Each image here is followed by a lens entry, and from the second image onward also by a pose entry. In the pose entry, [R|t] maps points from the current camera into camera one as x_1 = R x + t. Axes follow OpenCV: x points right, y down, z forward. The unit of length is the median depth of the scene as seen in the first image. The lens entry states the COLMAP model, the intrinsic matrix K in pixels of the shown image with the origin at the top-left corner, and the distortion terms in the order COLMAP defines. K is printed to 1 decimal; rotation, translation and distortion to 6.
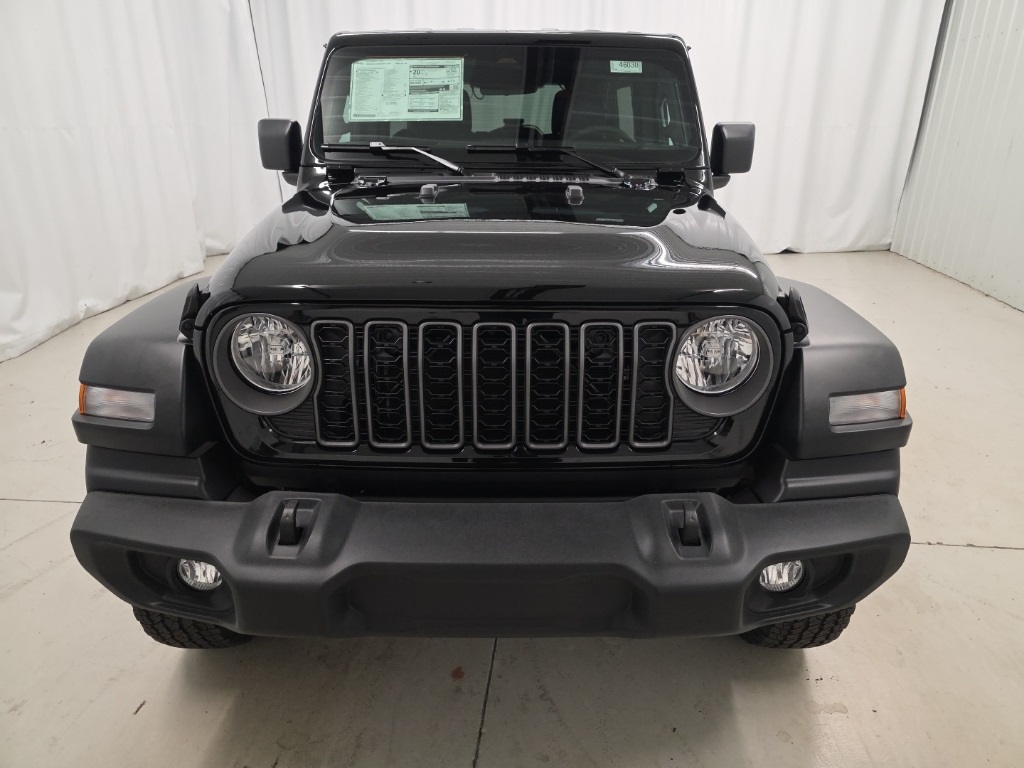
lens RADIAL K [[695.2, 0, 511.4], [0, 695.2, 382.1], [0, 0, 1]] dist [0.043560, -0.036940]
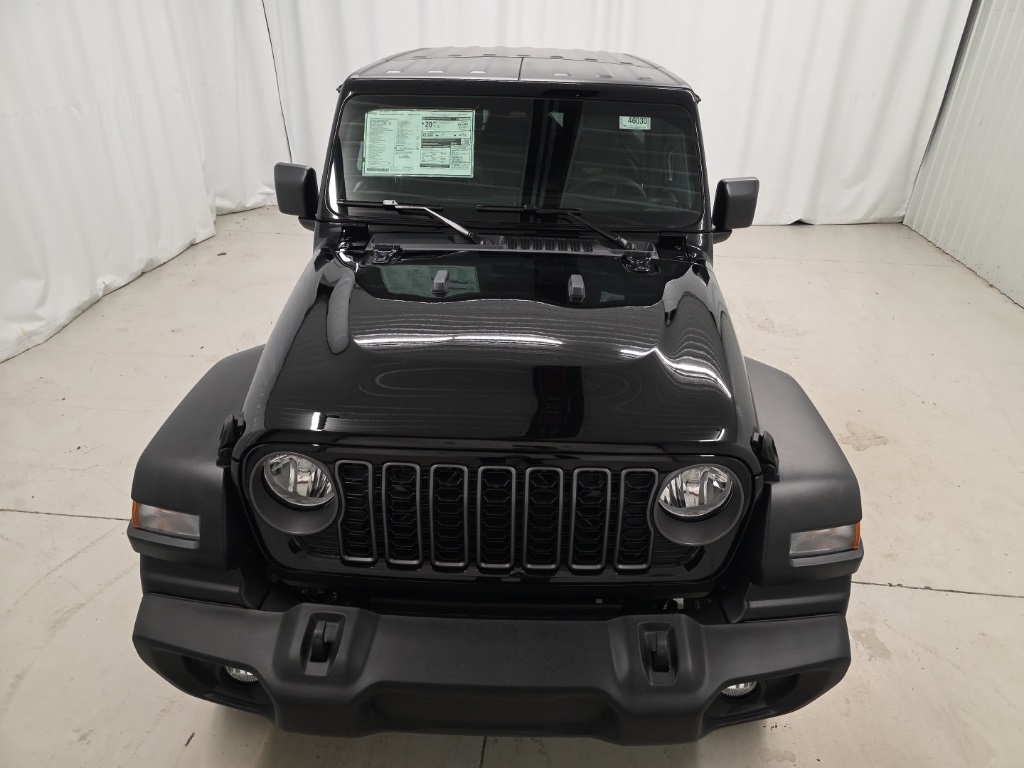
lens RADIAL K [[695.2, 0, 512.9], [0, 695.2, 388.8], [0, 0, 1]] dist [0.043560, -0.036940]
pose [[0.999709, 0.022859, -0.007723, 0.004824], [-0.021671, 0.991385, 0.129177, -0.251900], [0.010609, -0.128972, 0.991591, -0.072507]]
